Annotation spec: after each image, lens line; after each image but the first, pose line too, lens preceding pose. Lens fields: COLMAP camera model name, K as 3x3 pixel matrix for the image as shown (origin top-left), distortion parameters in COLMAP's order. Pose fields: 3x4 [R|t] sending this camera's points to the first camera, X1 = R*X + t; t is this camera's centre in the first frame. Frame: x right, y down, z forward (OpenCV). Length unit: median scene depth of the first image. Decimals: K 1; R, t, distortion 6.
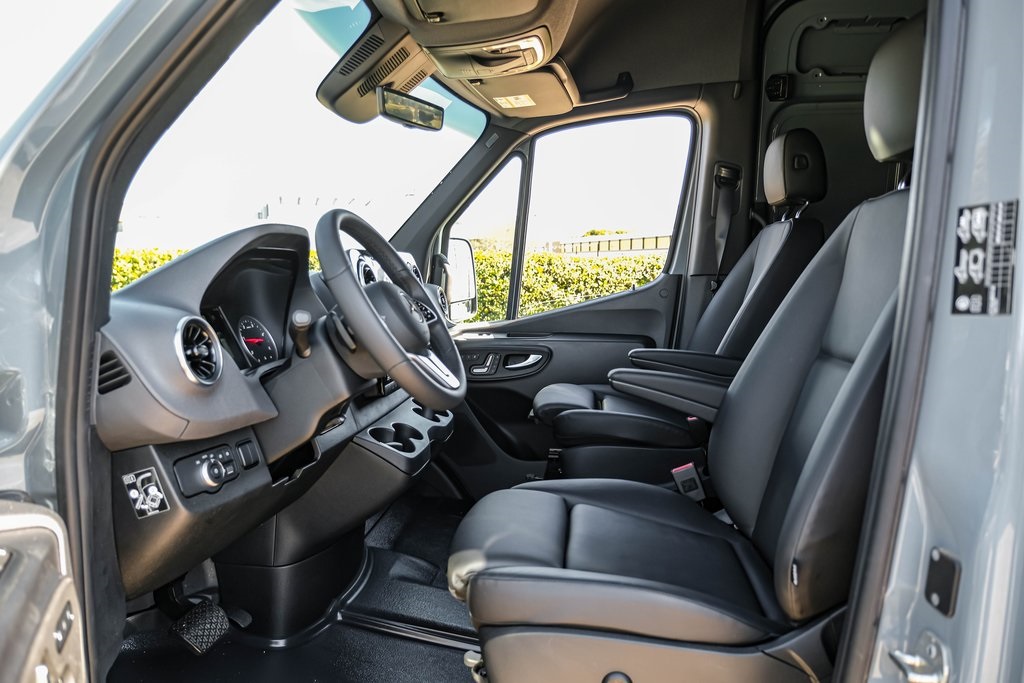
lens RADIAL K [[708.9, 0, 512.0], [0, 708.9, 341.5], [0, 0, 1]] dist [-0.000108, -0.000166]
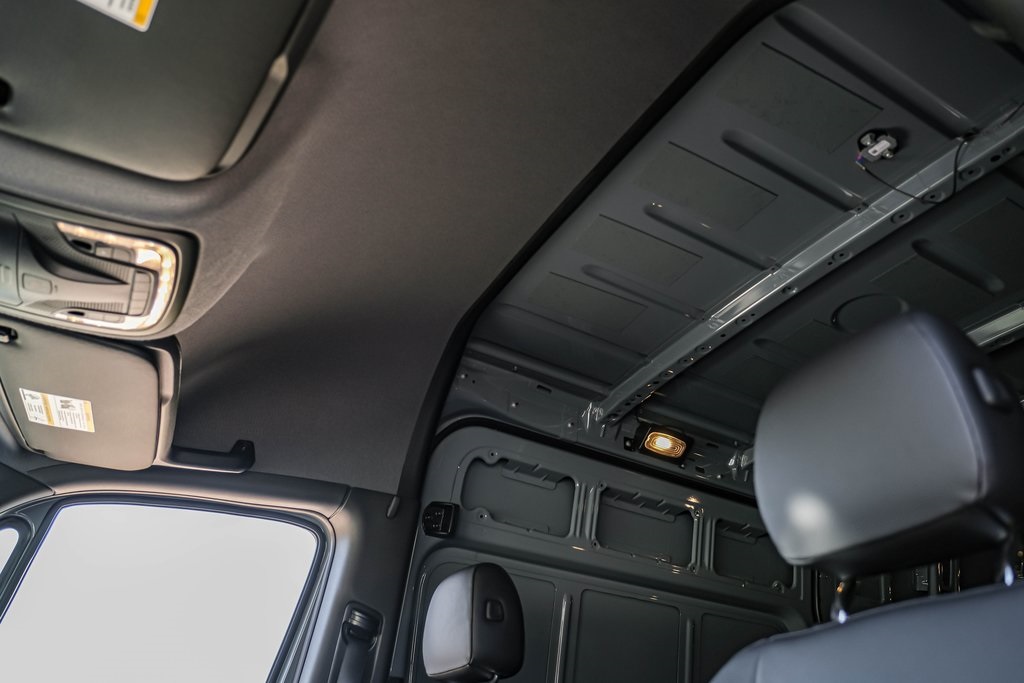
lens RADIAL K [[754.4, 0, 511.3], [0, 754.4, 365.4], [0, 0, 1]] dist [-0.001724, 0.003924]
pose [[0.812215, 0.344731, 0.470603, 0.001447], [-0.004788, 0.810626, -0.585545, -0.018788], [-0.583338, 0.473335, 0.660053, 0.347082]]
